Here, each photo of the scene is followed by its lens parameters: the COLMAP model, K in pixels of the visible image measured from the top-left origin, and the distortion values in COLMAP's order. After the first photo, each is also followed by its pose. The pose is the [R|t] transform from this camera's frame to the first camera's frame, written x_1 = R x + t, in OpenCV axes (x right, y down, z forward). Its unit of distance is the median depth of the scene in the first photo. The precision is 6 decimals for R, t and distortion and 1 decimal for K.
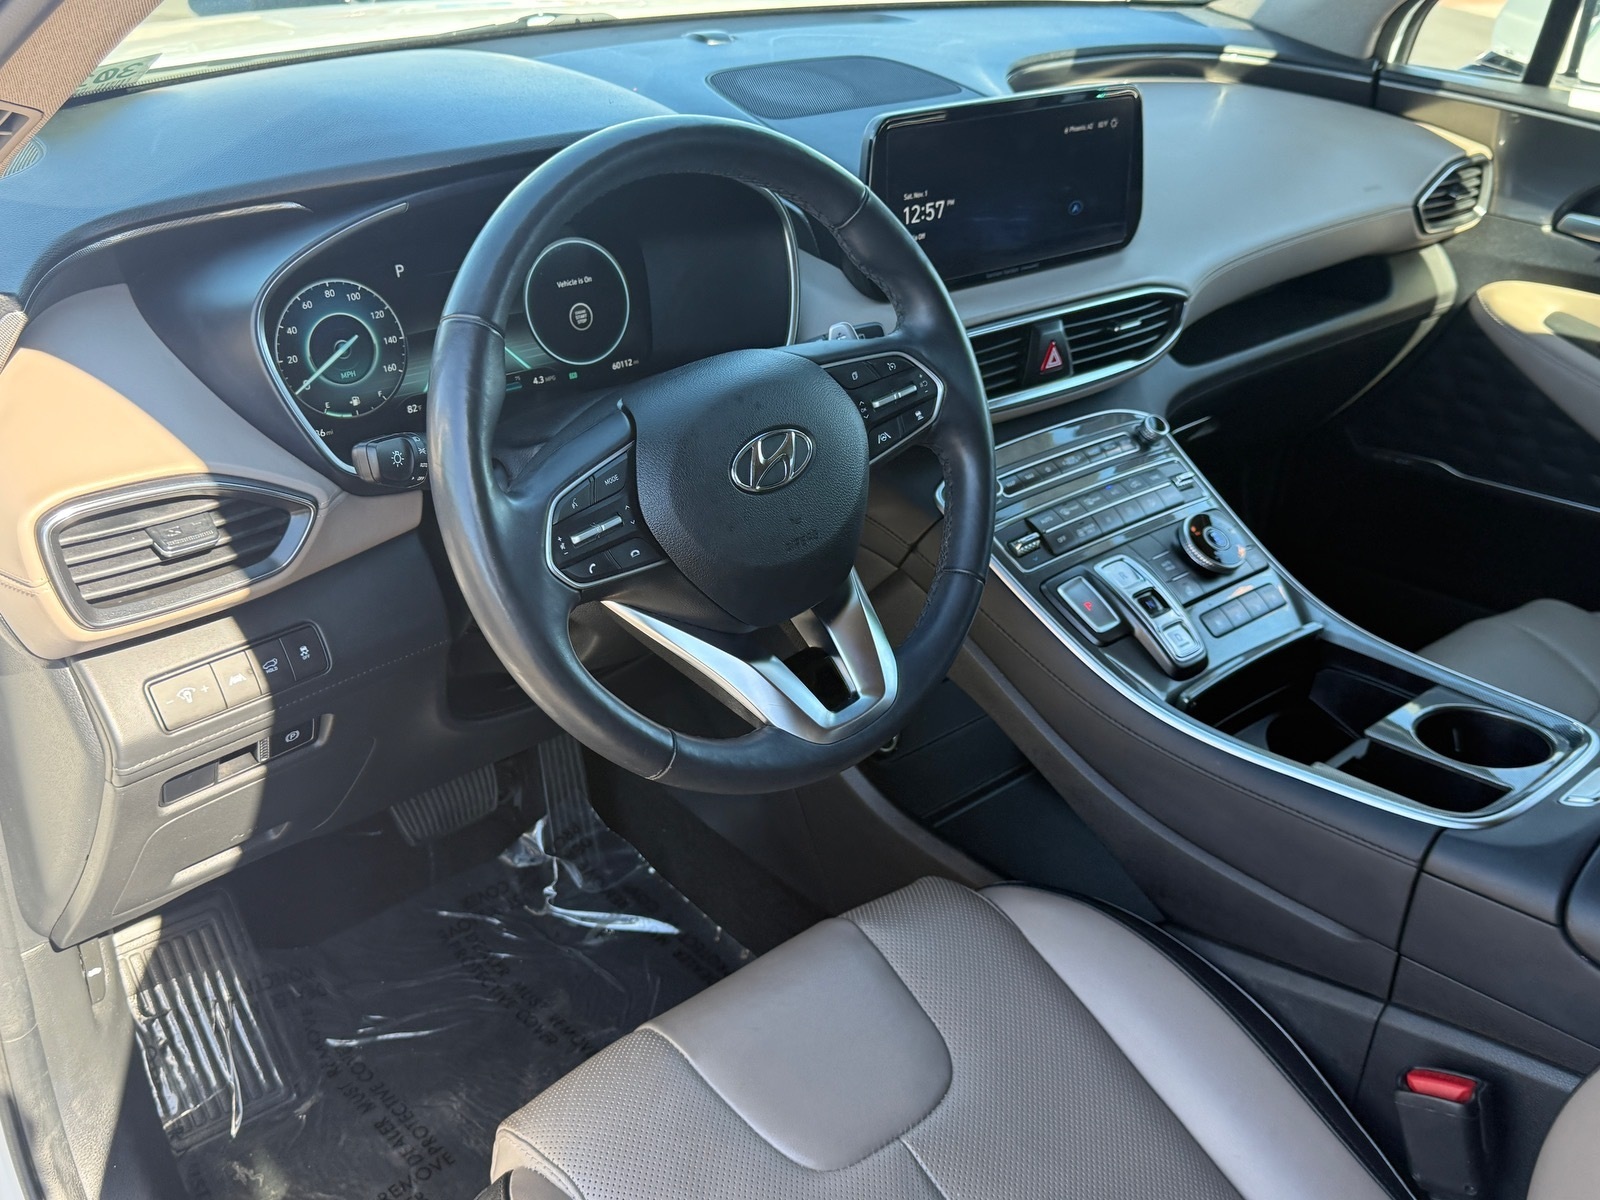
lens RADIAL K [[1537.8, 0, 800.0], [0, 1537.8, 600.0], [0, 0, 1]] dist [0.172931, -0.398471]
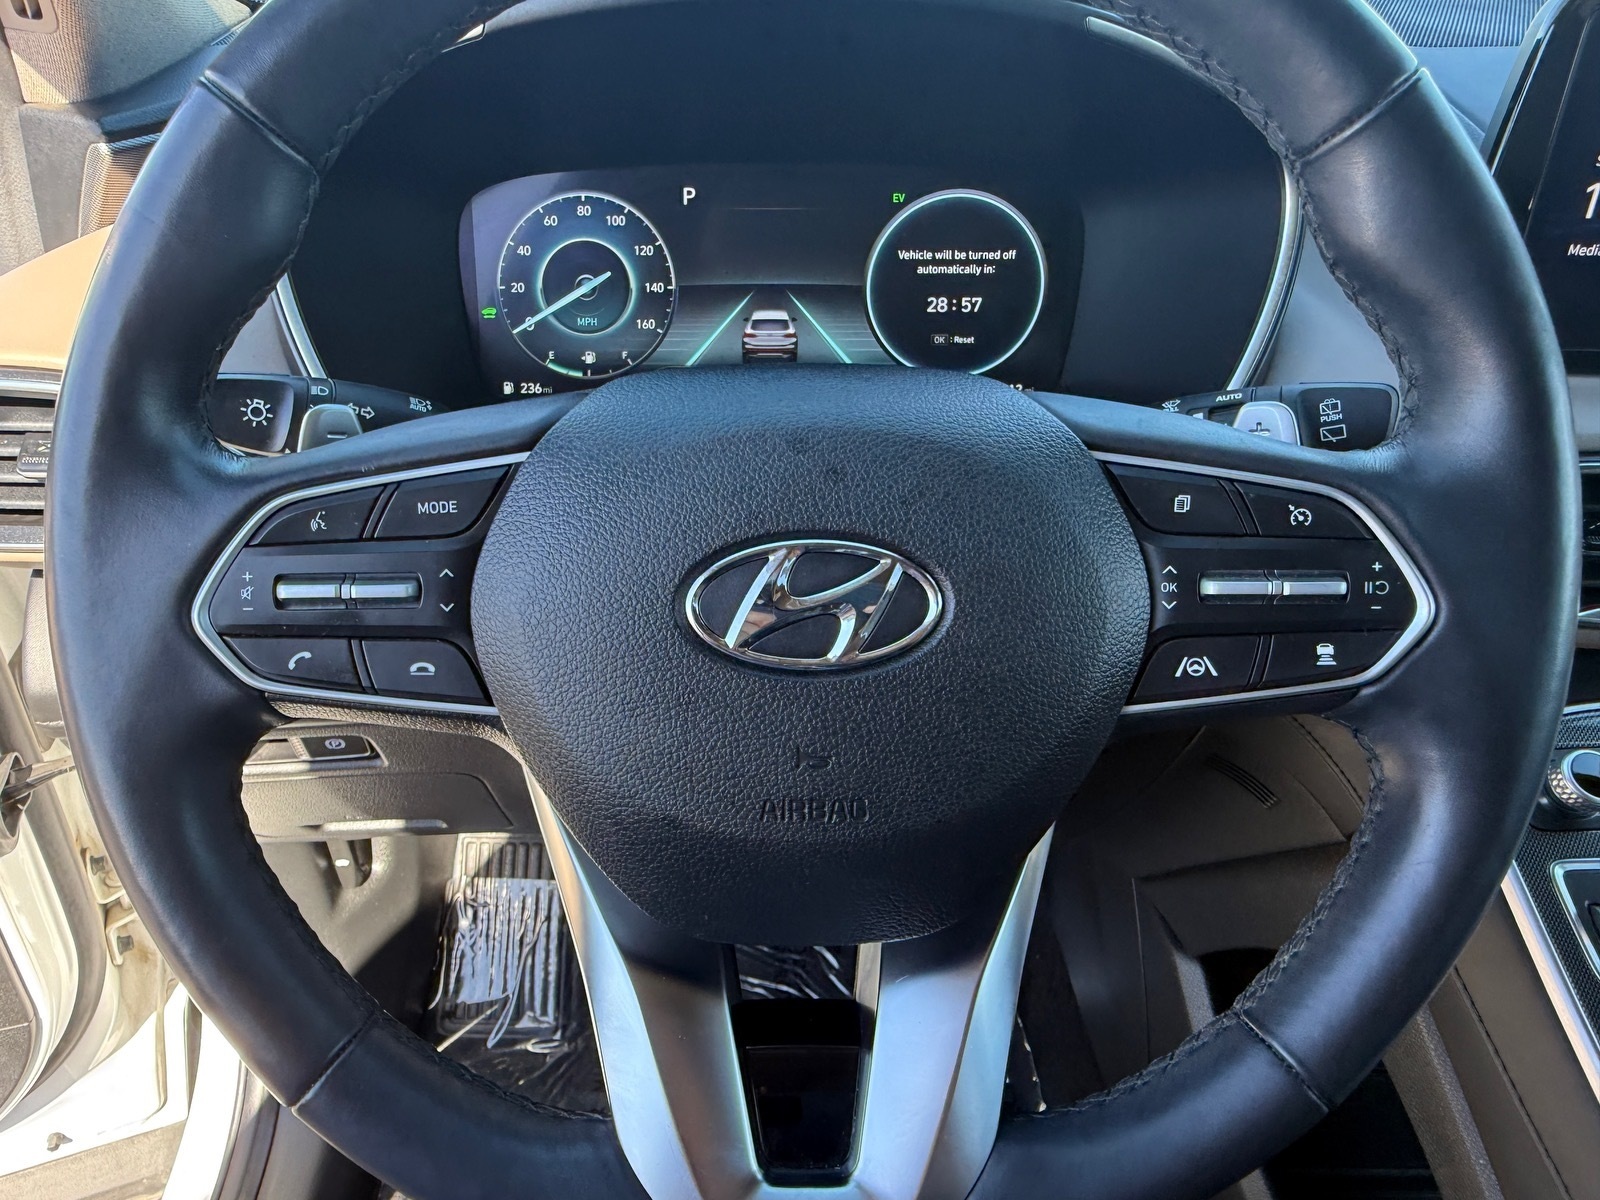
lens RADIAL K [[1068.8, 0, 734.2], [0, 1068.8, 593.5], [0, 0, 1]] dist [-0.000089, -0.004980]
pose [[0.739122, 0.307199, -0.599439, 0.117199], [-0.288102, 0.948610, 0.130905, -0.104891], [0.608848, 0.075945, 0.789643, 0.625230]]
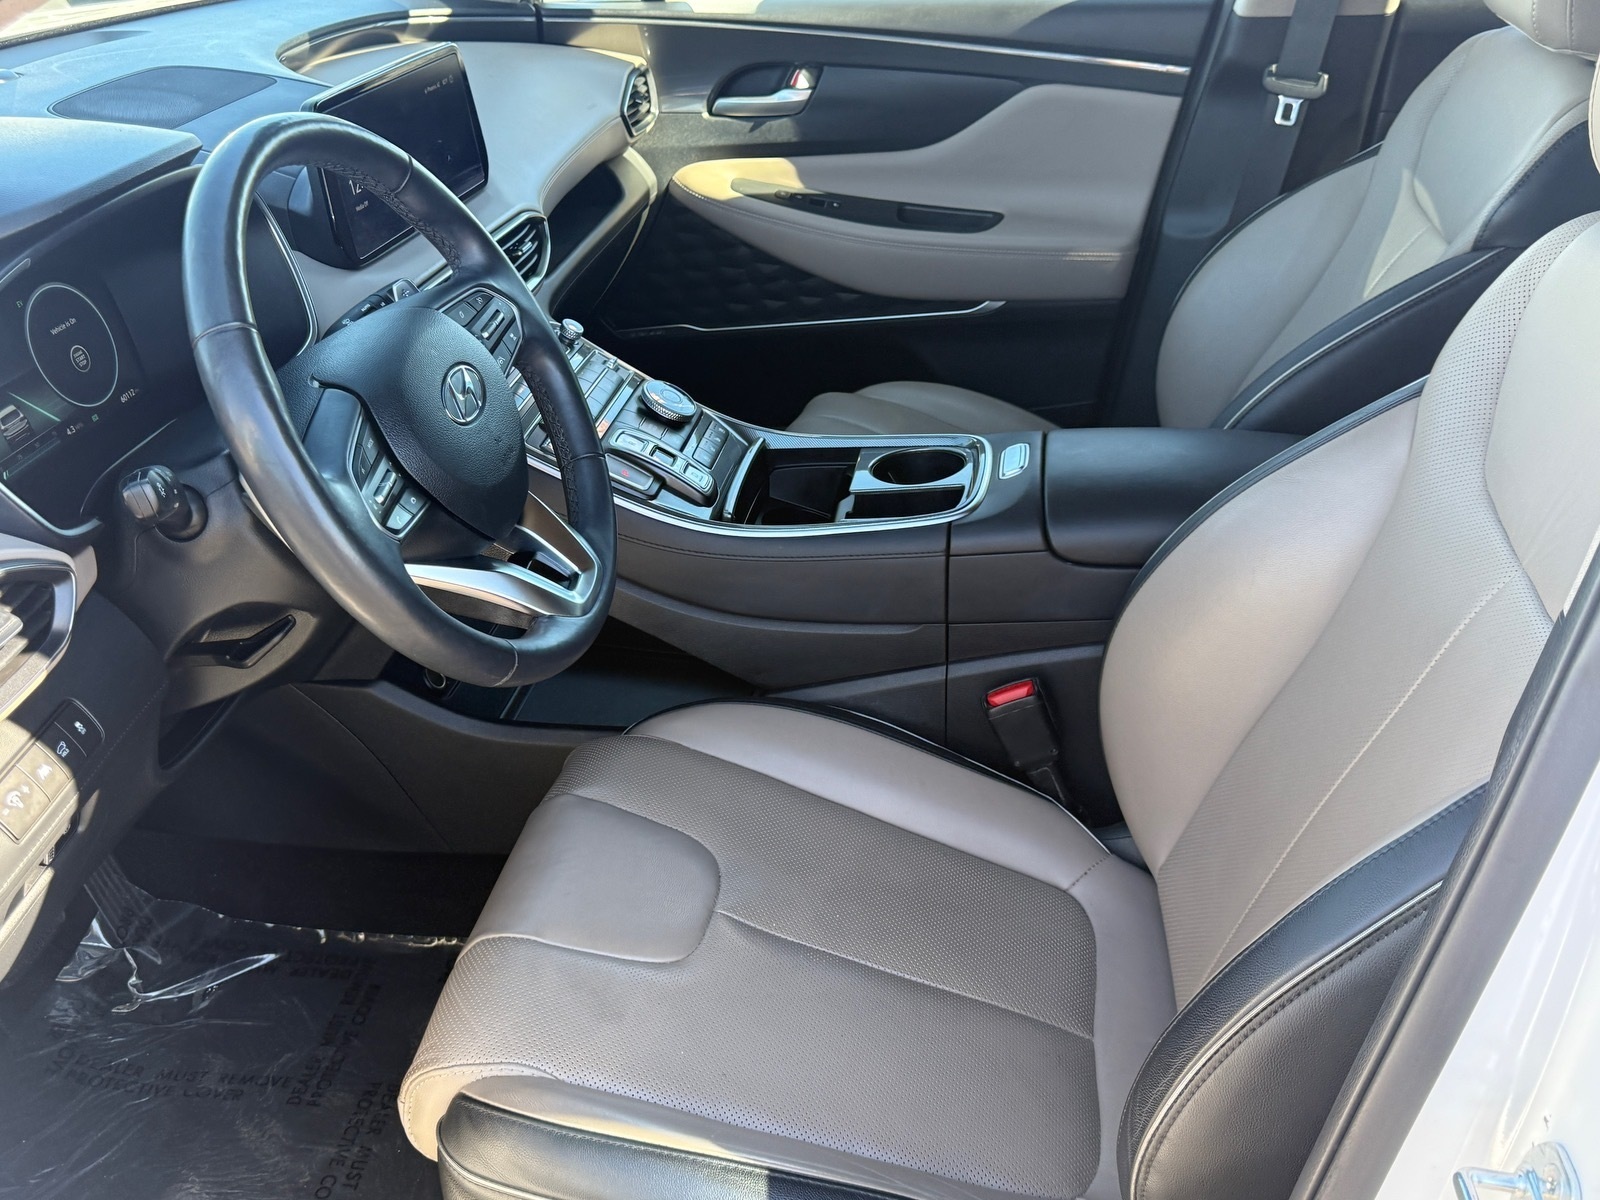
lens RADIAL K [[1537.8, 0, 800.0], [0, 1537.8, 600.0], [0, 0, 1]] dist [0.172931, -0.398471]
pose [[0.766603, -0.357435, 0.533442, -0.405382], [0.351082, 0.928895, 0.117875, 0.001767], [-0.537644, 0.096919, 0.837583, -0.061777]]
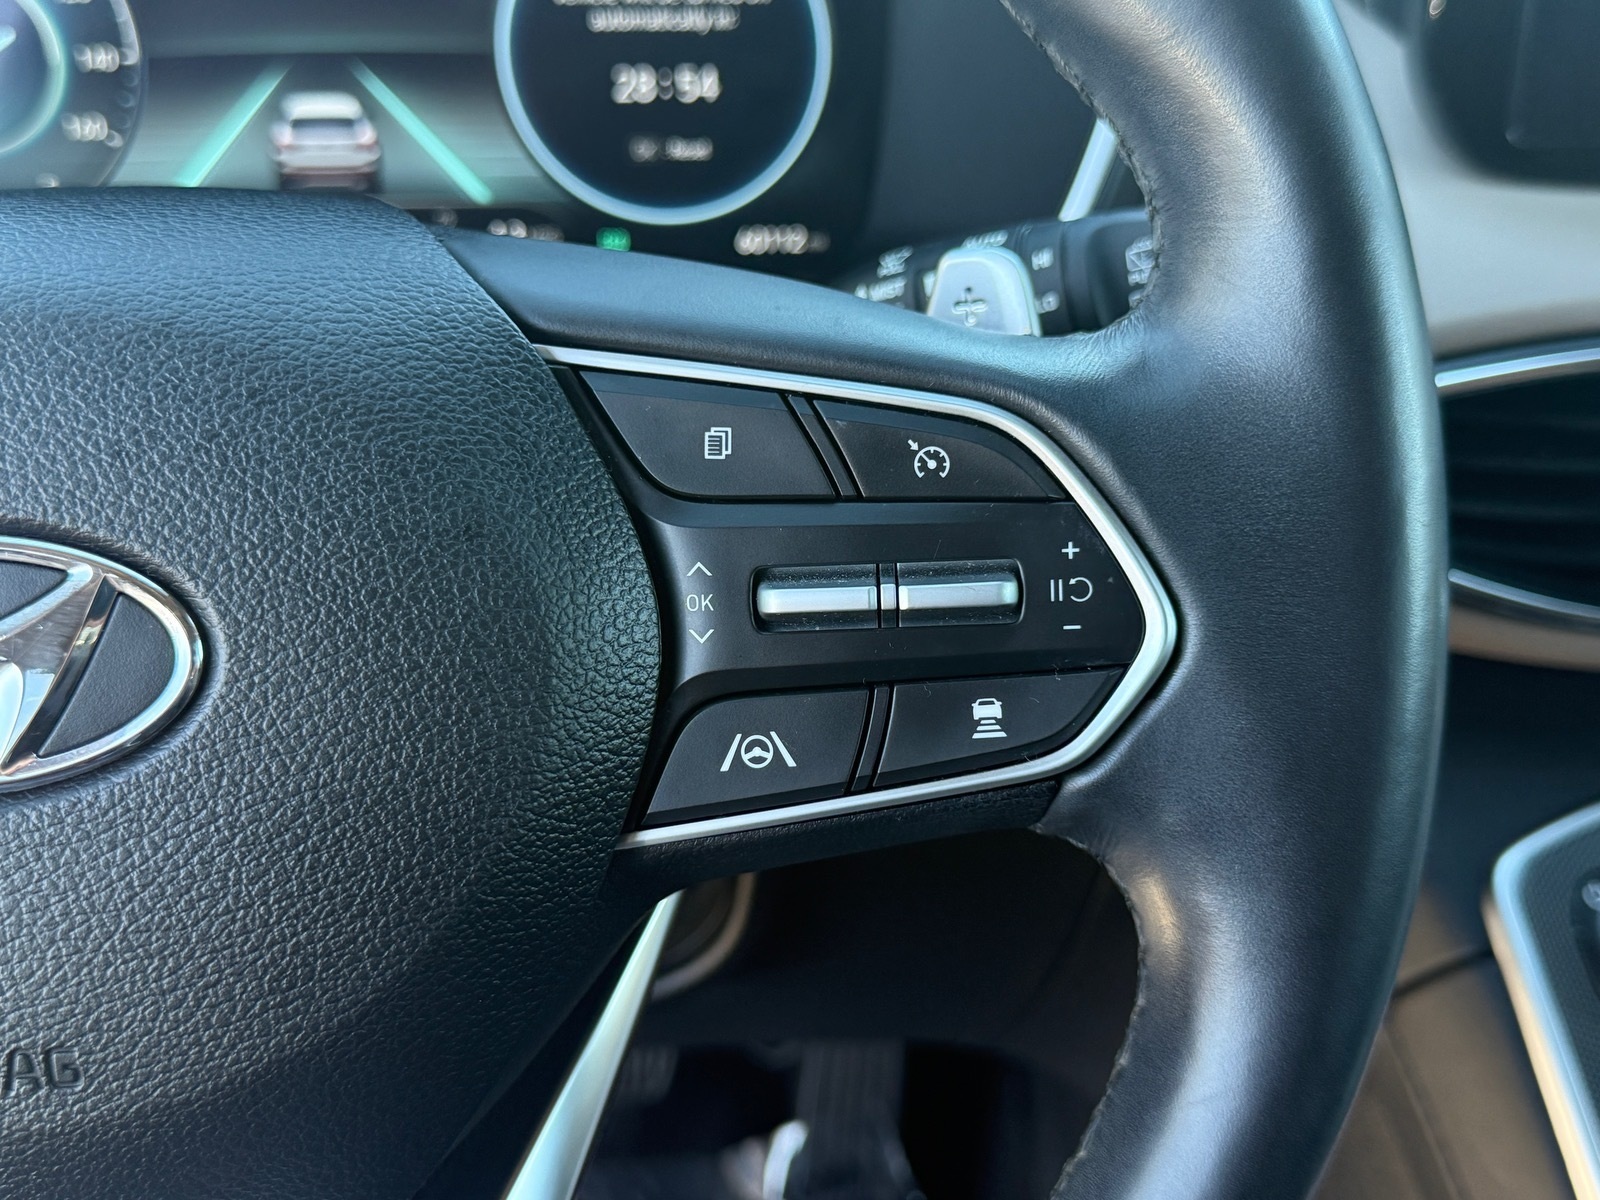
lens RADIAL K [[1878.4, 0, 800.0], [0, 1878.4, 600.0], [0, 0, 1]] dist [0.161647, -0.516675]
pose [[0.799437, 0.274893, -0.534167, 0.174047], [-0.264009, 0.959463, 0.098642, -0.128665], [0.539629, 0.062167, 0.839605, 0.695155]]
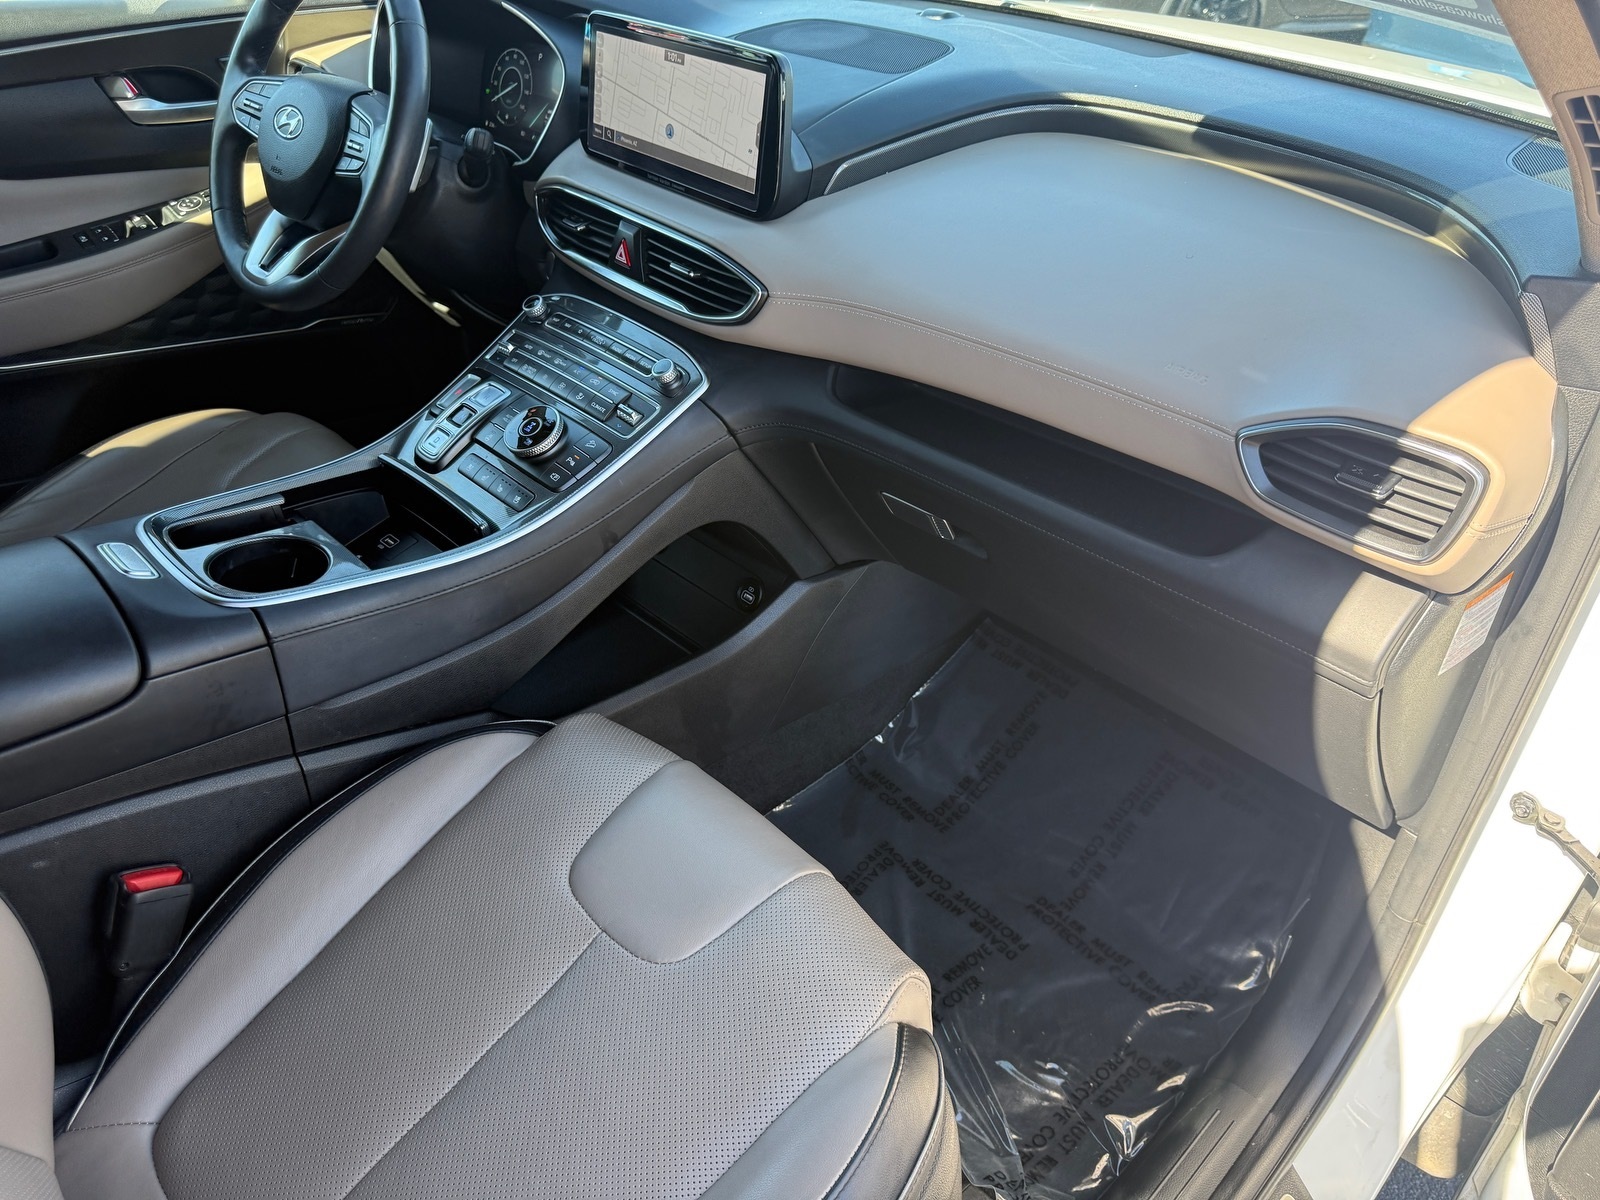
lens RADIAL K [[1154.6, 0, 800.0], [0, 1154.6, 600.0], [0, 0, 1]] dist [-0.000749, -0.011366]
pose [[0.051288, 0.526925, -0.848363, 1.213083], [-0.511461, 0.743482, 0.430862, -0.469365], [0.857774, 0.411807, 0.307633, 1.097405]]
